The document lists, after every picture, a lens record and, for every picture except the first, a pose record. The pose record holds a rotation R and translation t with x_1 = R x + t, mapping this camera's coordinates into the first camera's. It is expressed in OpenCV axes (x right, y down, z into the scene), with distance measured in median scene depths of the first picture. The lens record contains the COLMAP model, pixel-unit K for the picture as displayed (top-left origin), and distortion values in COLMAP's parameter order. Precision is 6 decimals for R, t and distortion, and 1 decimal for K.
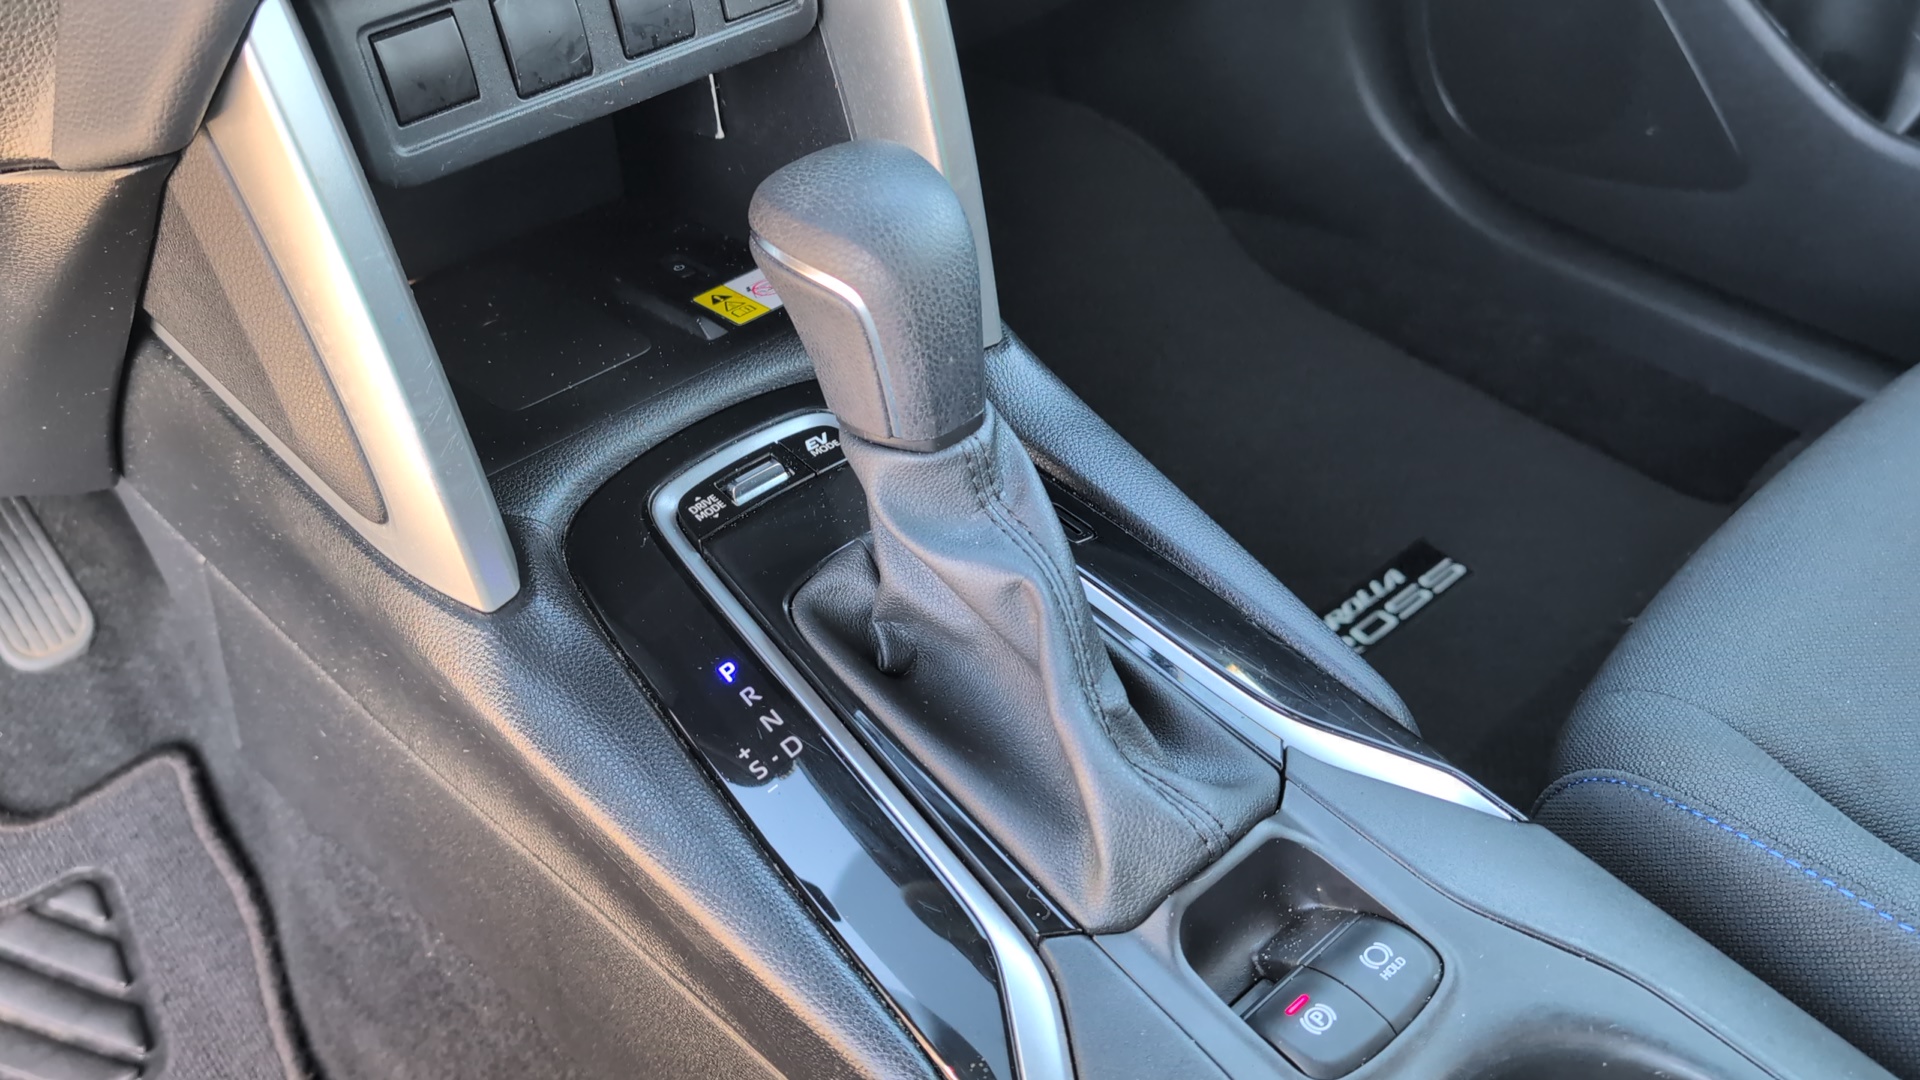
lens RADIAL K [[1624.3, 0, 960.0], [0, 1624.3, 540.0], [0, 0, 1]] dist [0.009482, -0.009575]
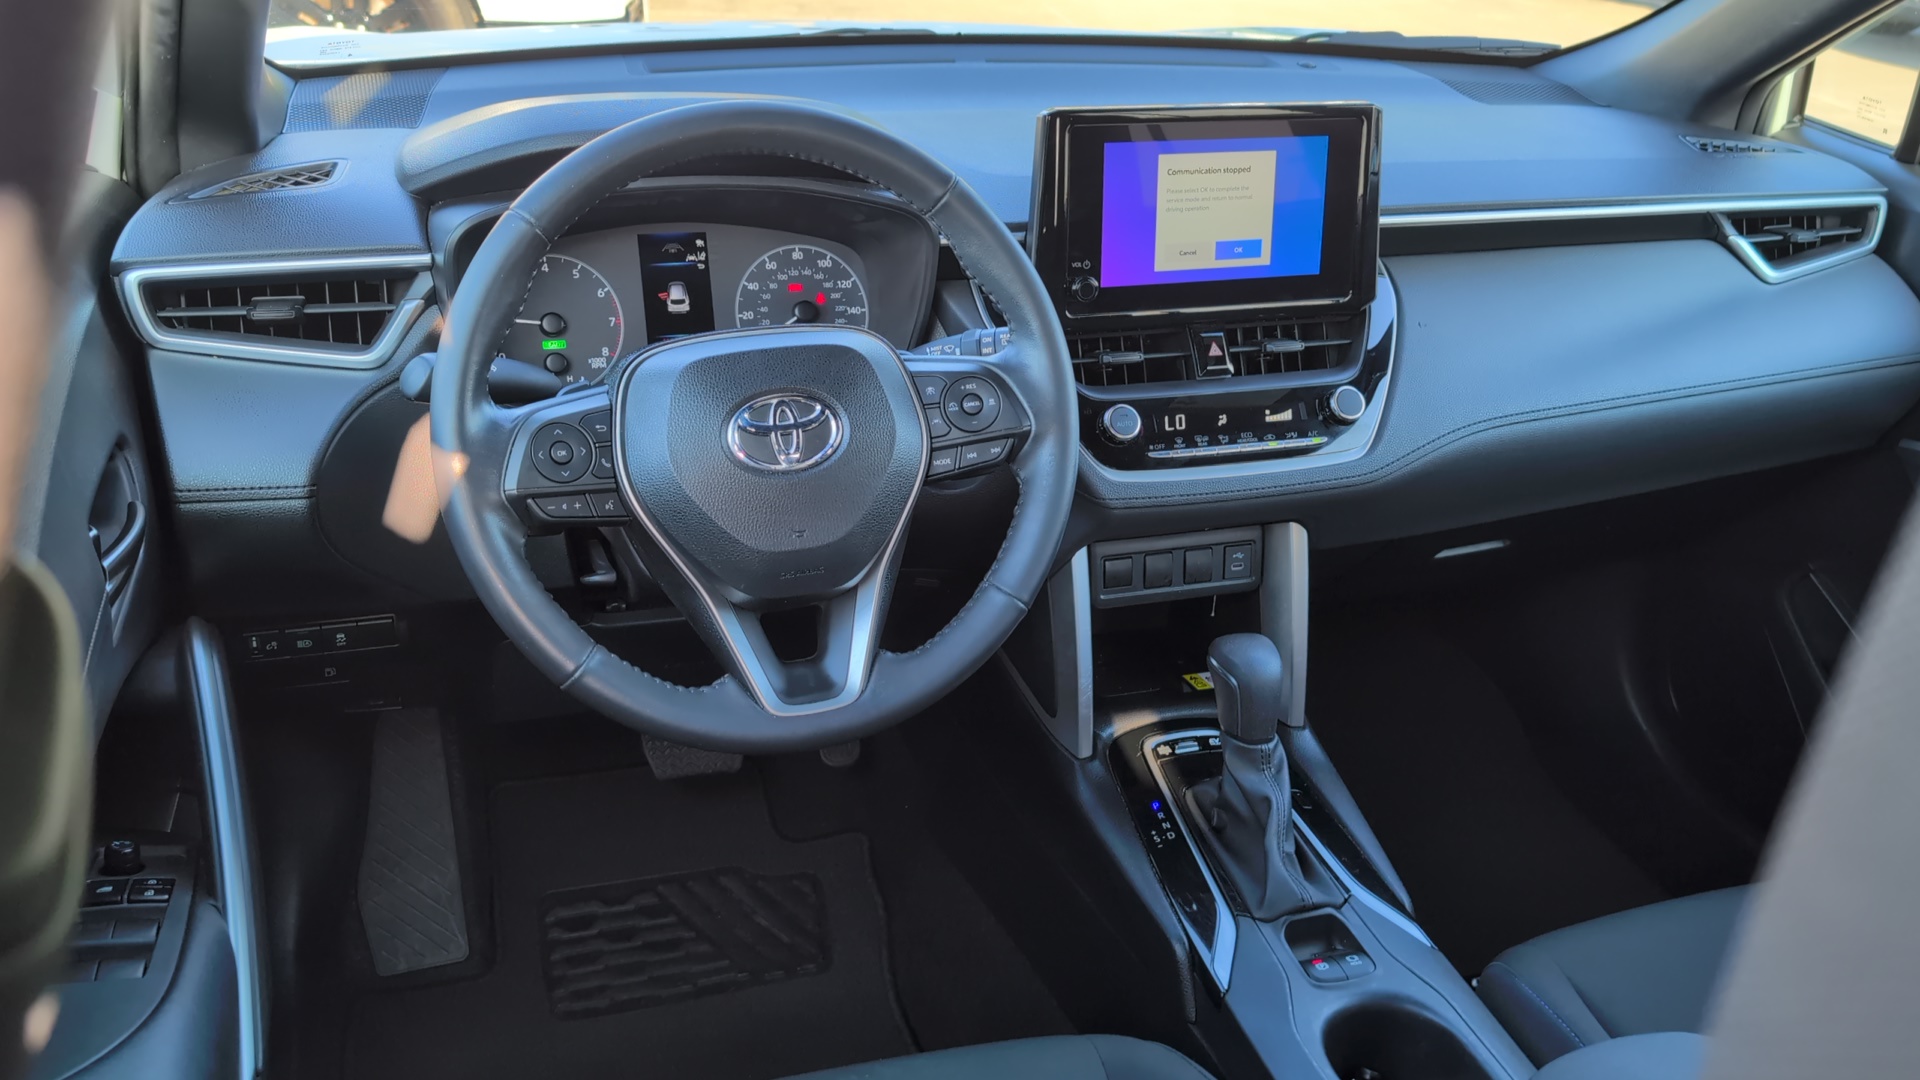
lens RADIAL K [[1526.9, 0, 966.1], [0, 1526.9, 546.9], [0, 0, 1]] dist [0.127188, -0.174661]
pose [[0.915473, 0.240873, -0.322318, 0.265240], [-0.316445, 0.925760, -0.206959, 0.287716], [0.248539, 0.291461, 0.923731, -1.436566]]
